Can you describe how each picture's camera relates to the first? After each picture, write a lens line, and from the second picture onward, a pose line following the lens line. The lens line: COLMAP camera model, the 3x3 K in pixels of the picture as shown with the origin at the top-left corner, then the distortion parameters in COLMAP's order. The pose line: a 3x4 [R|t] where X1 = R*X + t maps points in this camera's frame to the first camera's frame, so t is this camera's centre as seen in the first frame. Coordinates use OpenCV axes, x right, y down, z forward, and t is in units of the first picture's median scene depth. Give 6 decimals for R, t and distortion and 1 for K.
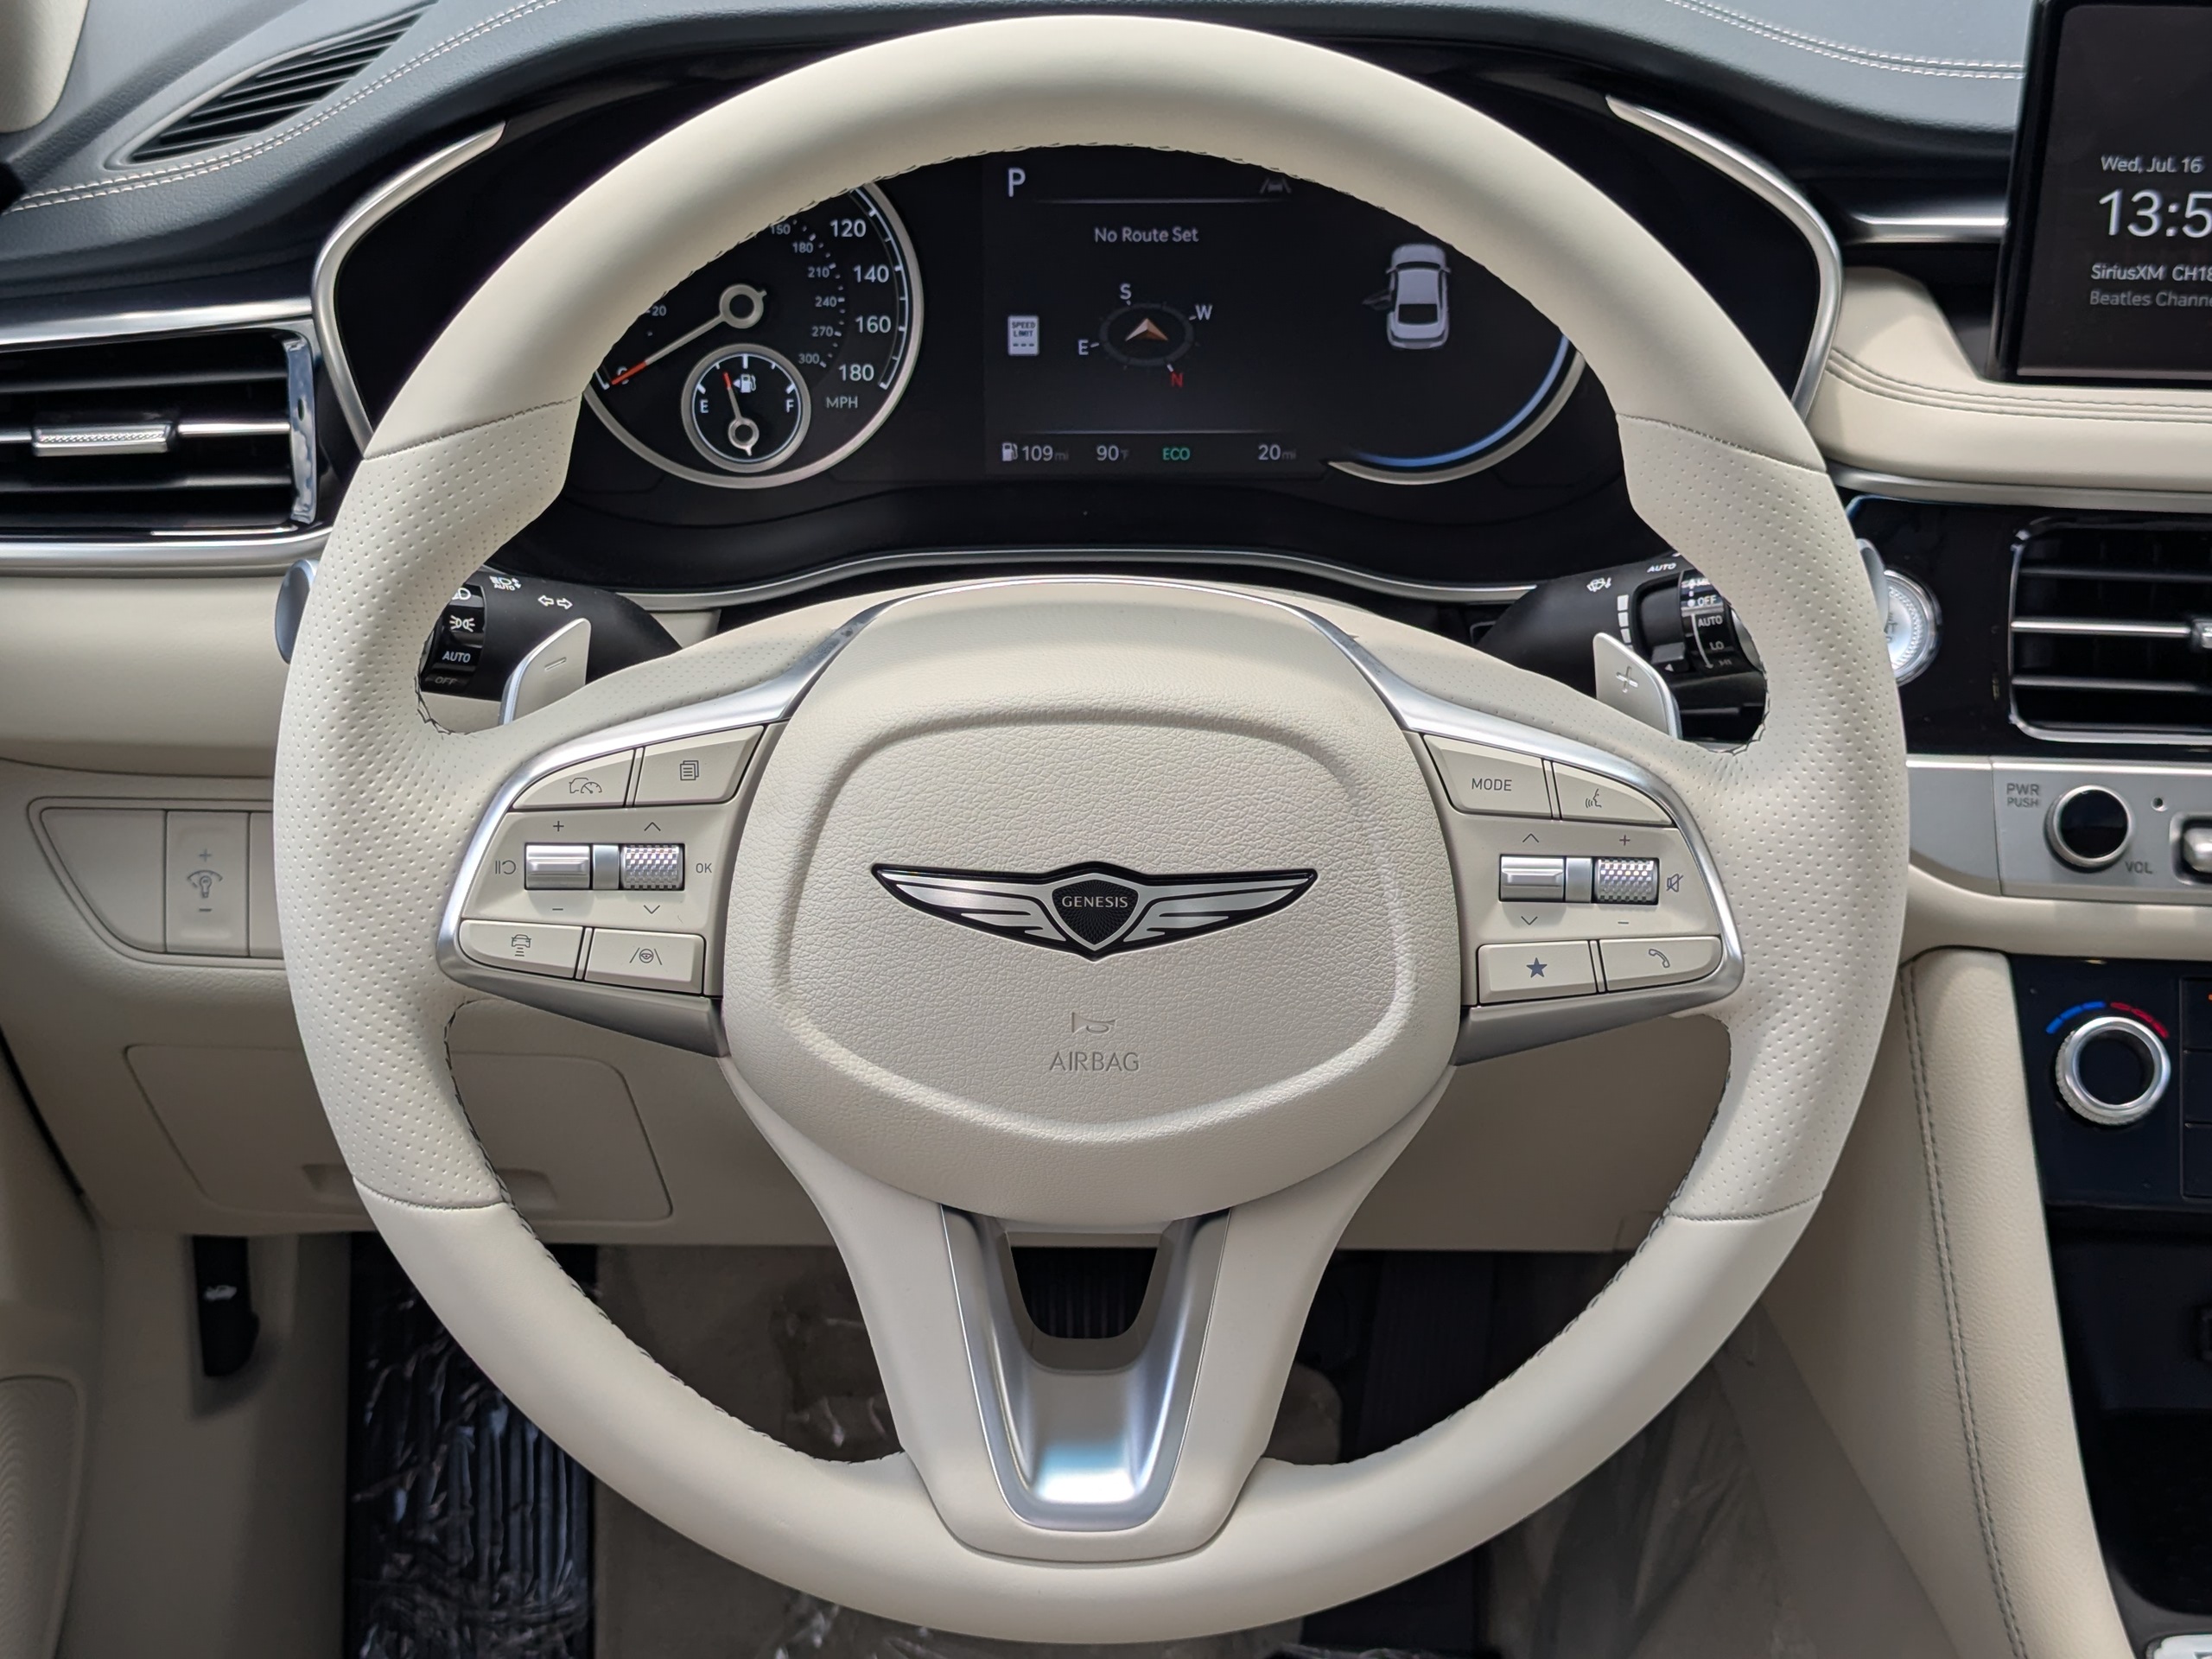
lens RADIAL K [[4018.1, 0, 1145.3], [0, 4018.1, 776.2], [0, 0, 1]] dist [0.144359, 0.000000]
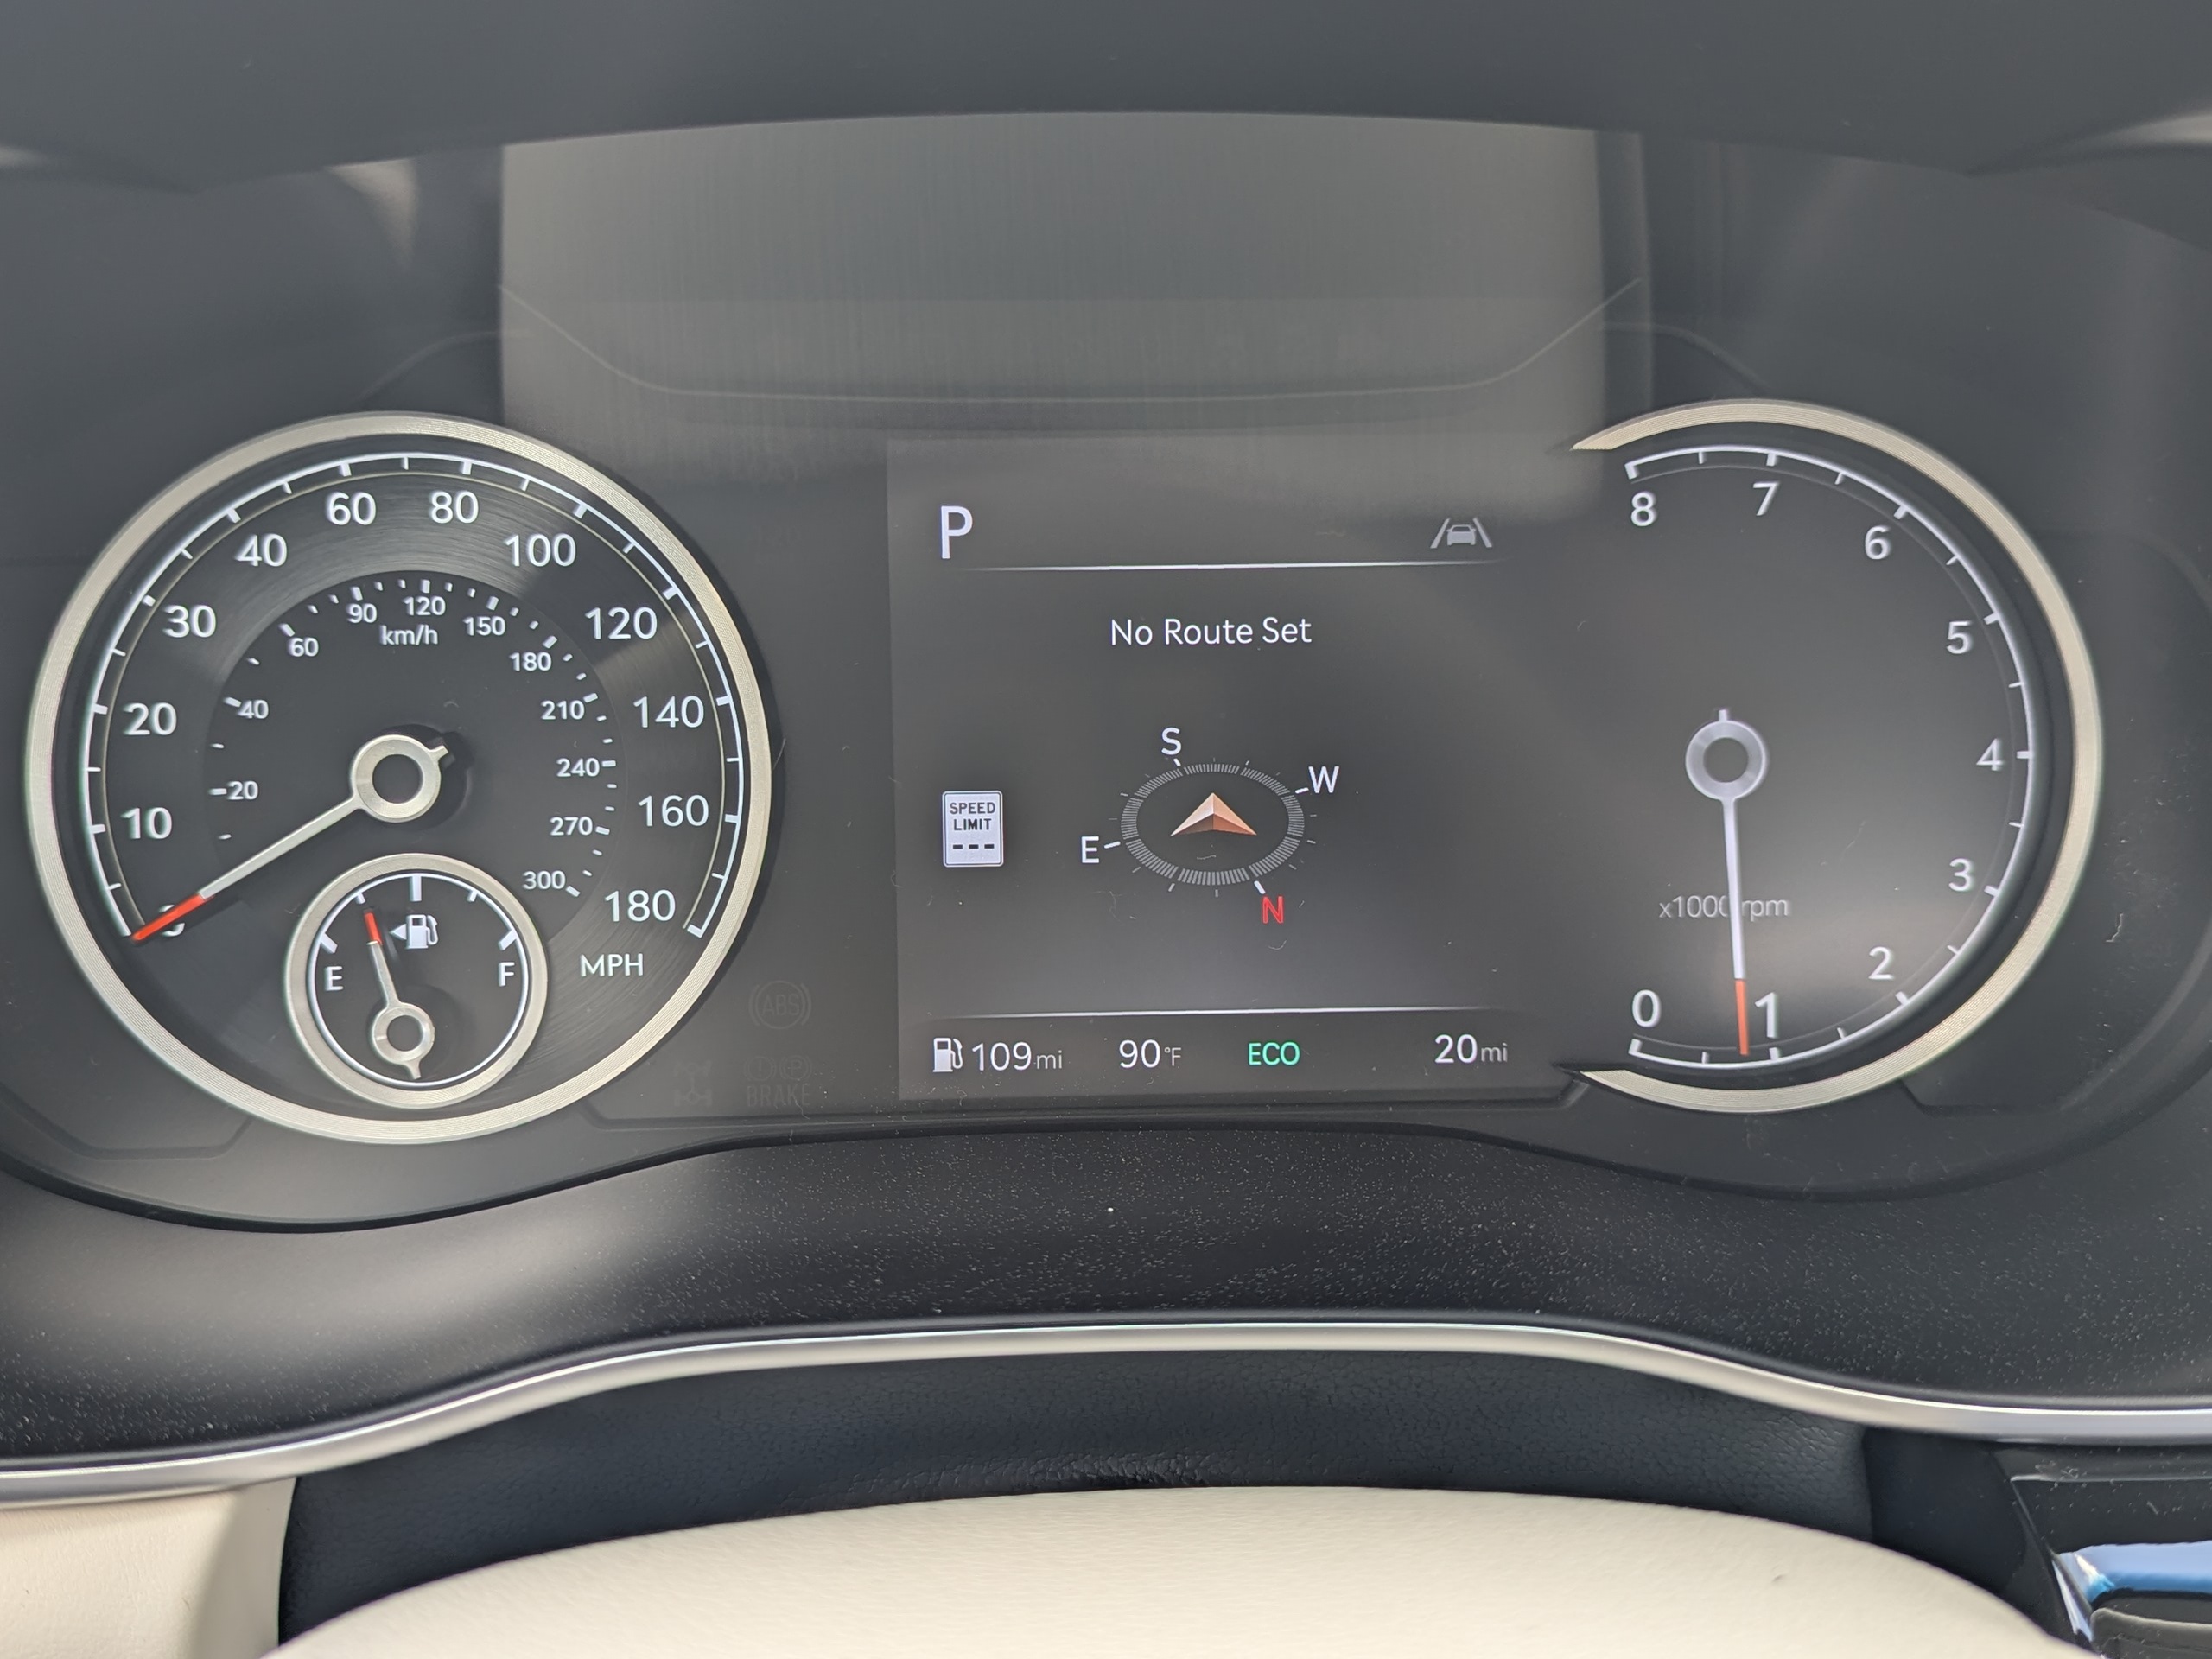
lens RADIAL K [[1573.4, 0, 1101.5], [0, 1573.4, 841.7], [0, 0, 1]] dist [0.023471, -0.018239]
pose [[0.999558, -0.012283, 0.027086, -0.023692], [0.014782, 0.995452, -0.094111, -0.108833], [-0.025807, 0.094470, 0.995193, 0.981486]]
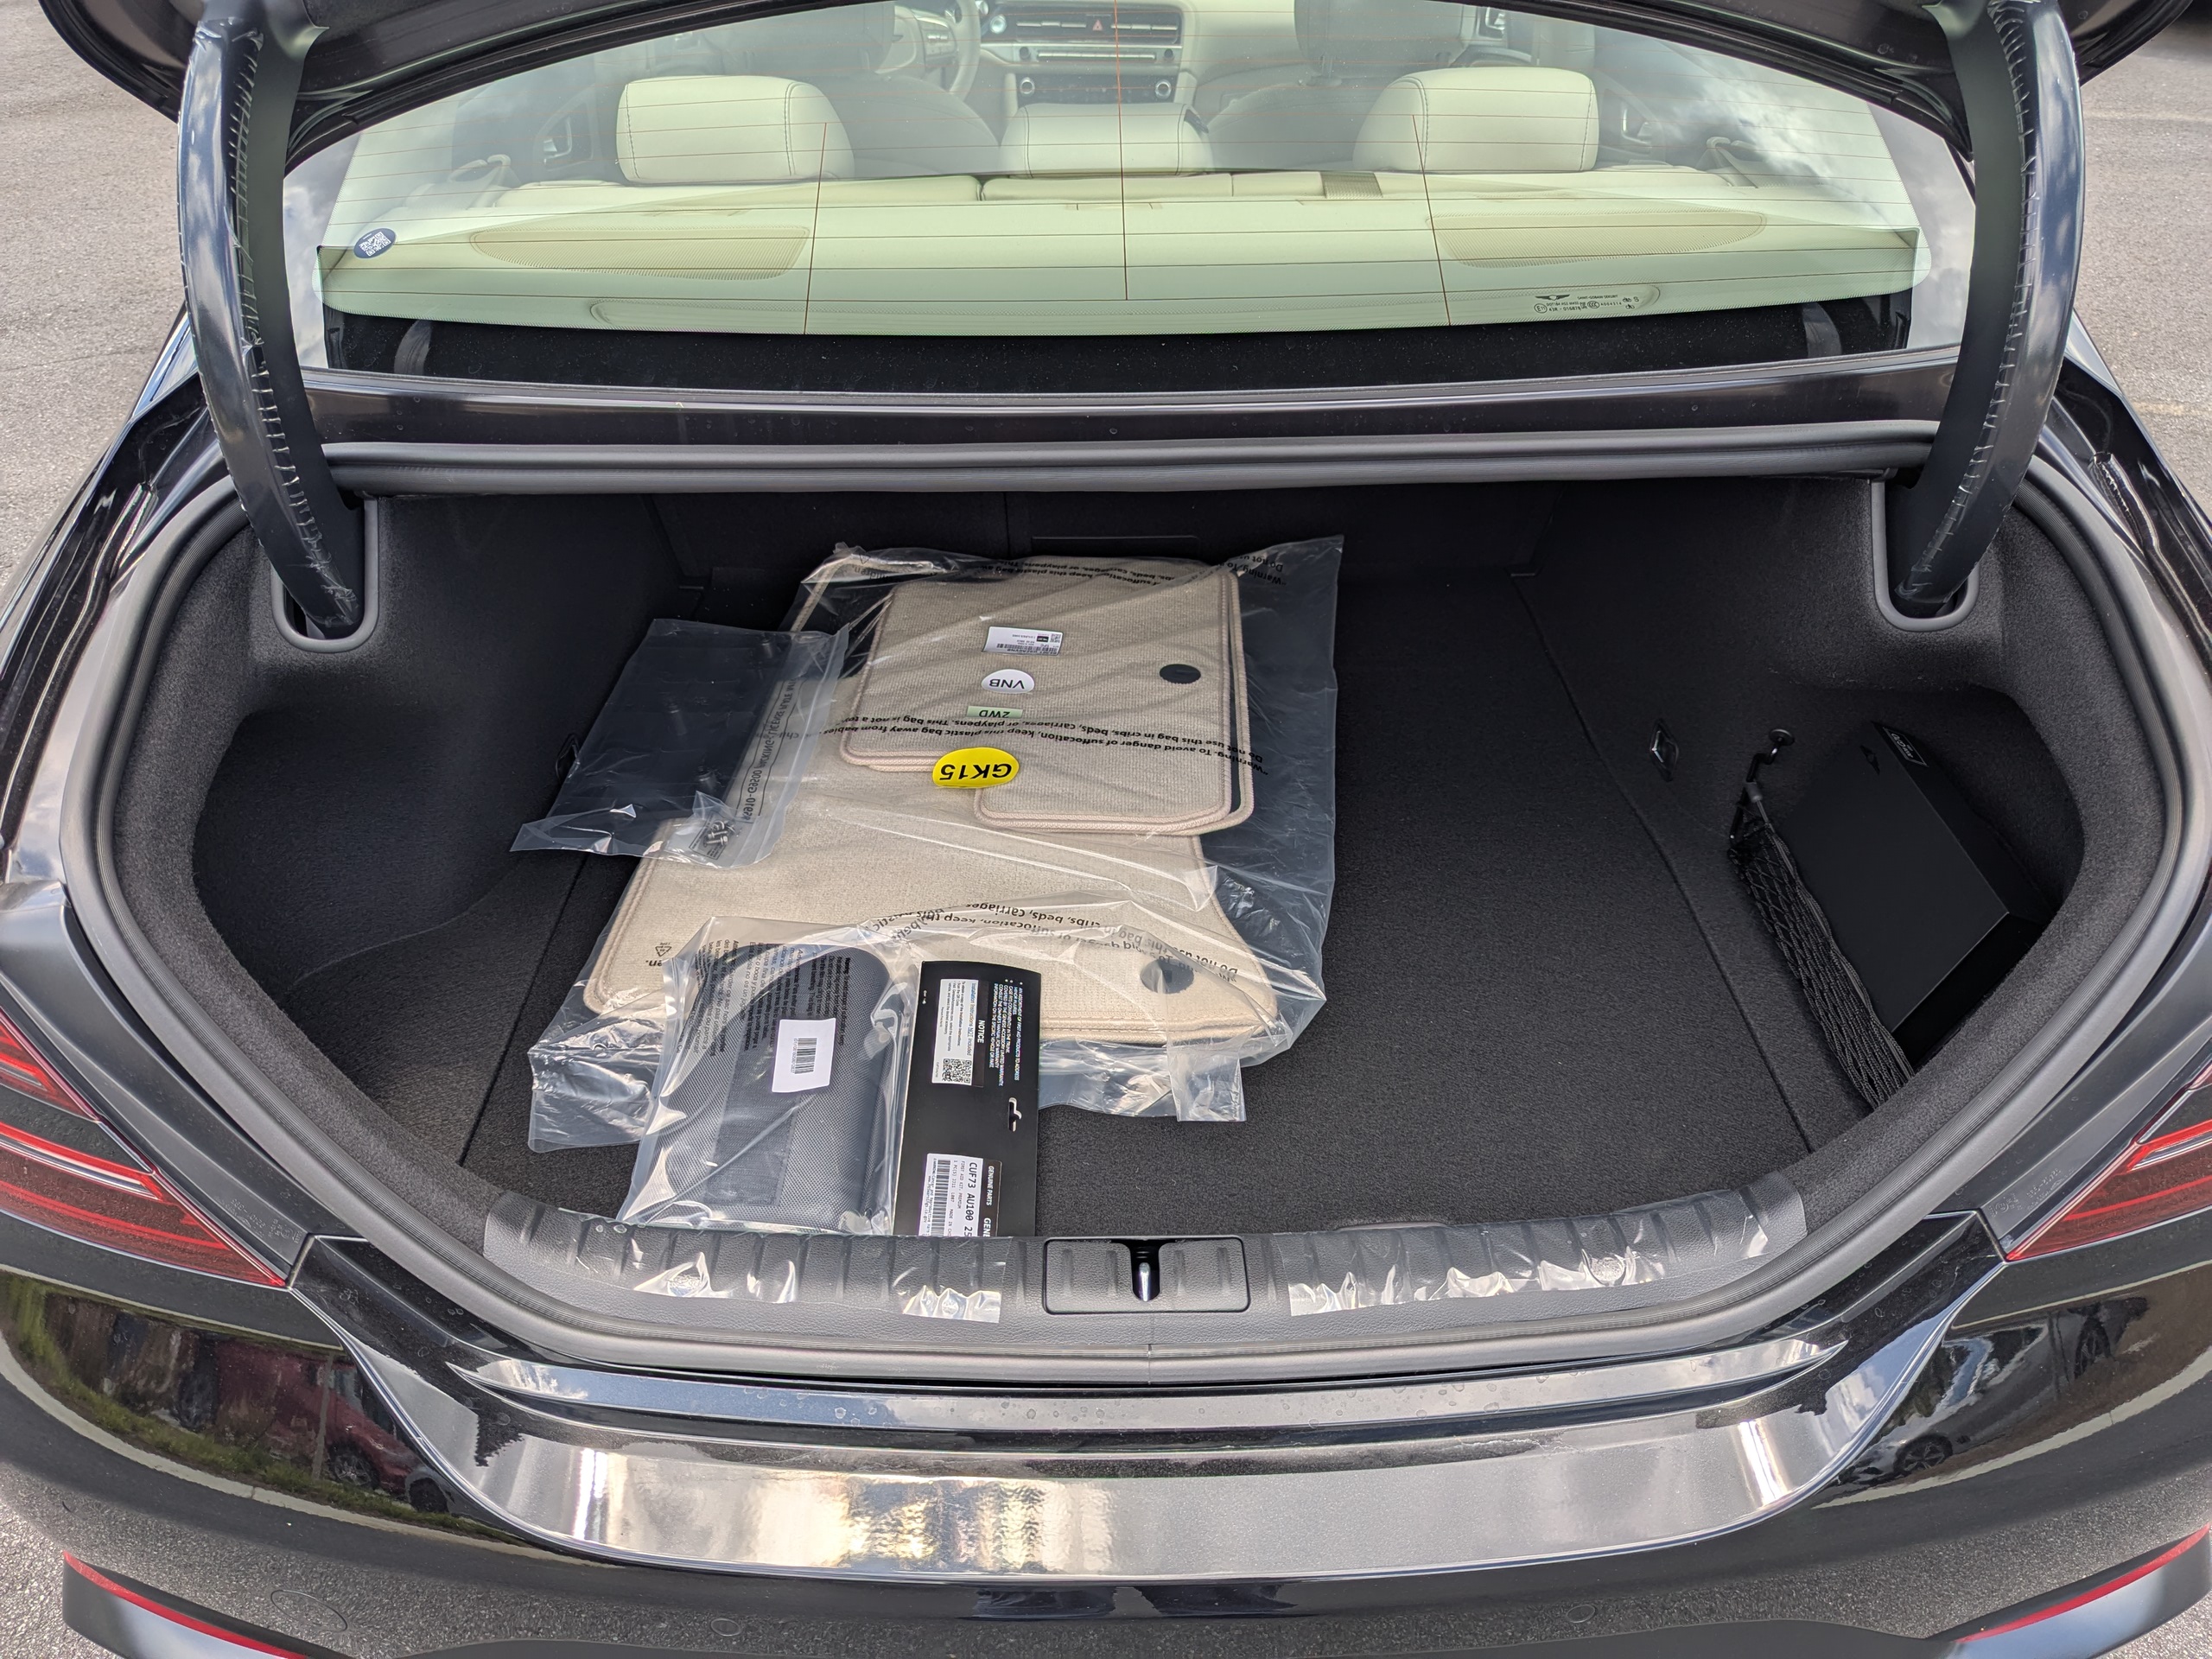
lens RADIAL K [[1573.4, 0, 1104.5], [0, 1573.4, 835.1], [0, 0, 1]] dist [0.023471, -0.018239]
pose [[0.999616, 0.010094, -0.025815, 0.504536], [-0.004028, 0.974350, 0.225003, 0.806136], [0.027424, -0.224812, 0.974016, -2.243704]]
